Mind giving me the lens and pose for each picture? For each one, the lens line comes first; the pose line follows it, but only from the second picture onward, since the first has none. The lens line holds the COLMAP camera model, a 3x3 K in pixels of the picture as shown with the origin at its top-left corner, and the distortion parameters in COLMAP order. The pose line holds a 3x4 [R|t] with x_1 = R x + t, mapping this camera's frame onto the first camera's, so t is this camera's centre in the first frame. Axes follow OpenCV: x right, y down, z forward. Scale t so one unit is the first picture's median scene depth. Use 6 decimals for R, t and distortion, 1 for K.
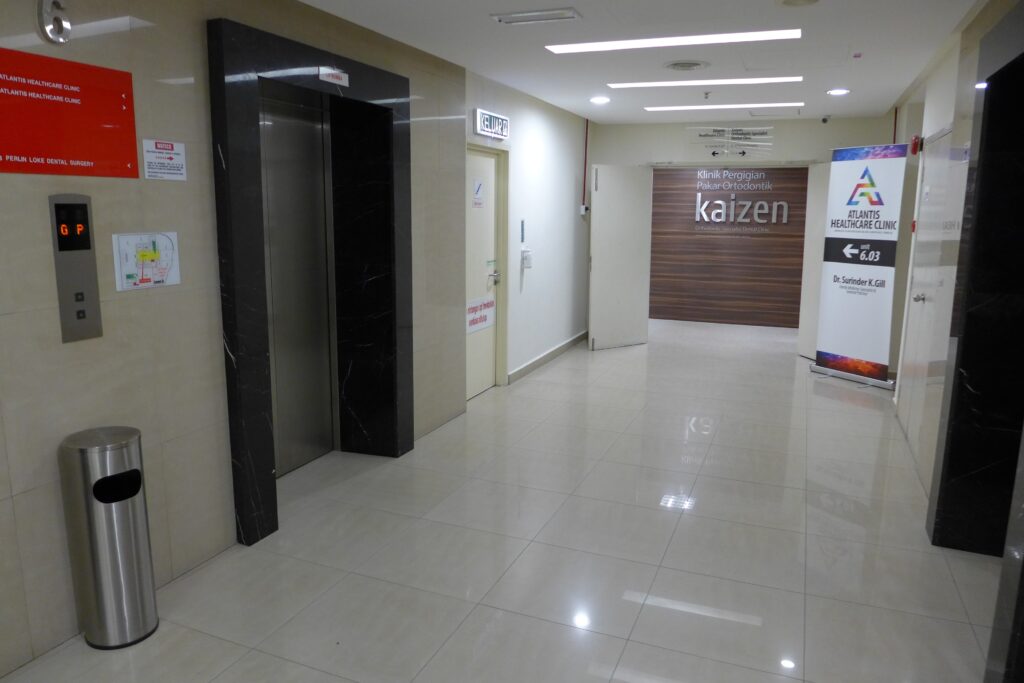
lens RADIAL K [[718.8, 0, 516.0], [0, 718.8, 338.0], [0, 0, 1]] dist [-0.043972, 0.002800]
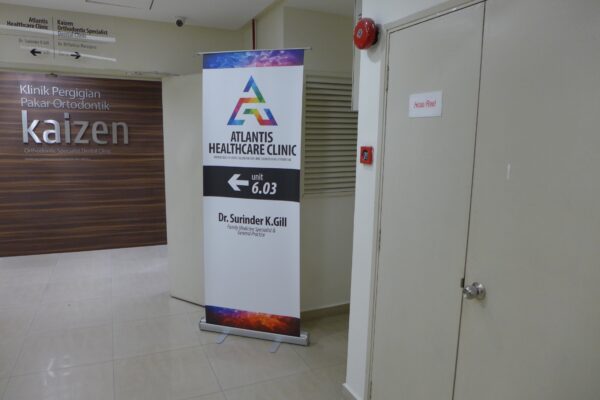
lens RADIAL K [[421.2, 0, 302.3], [0, 421.2, 198.0], [0, 0, 1]] dist [-0.043972, 0.002800]
pose [[0.692482, -0.096272, 0.714983, 0.174220], [0.110191, 0.993542, 0.027058, -0.105413], [-0.712970, 0.060047, 0.698618, 0.595604]]
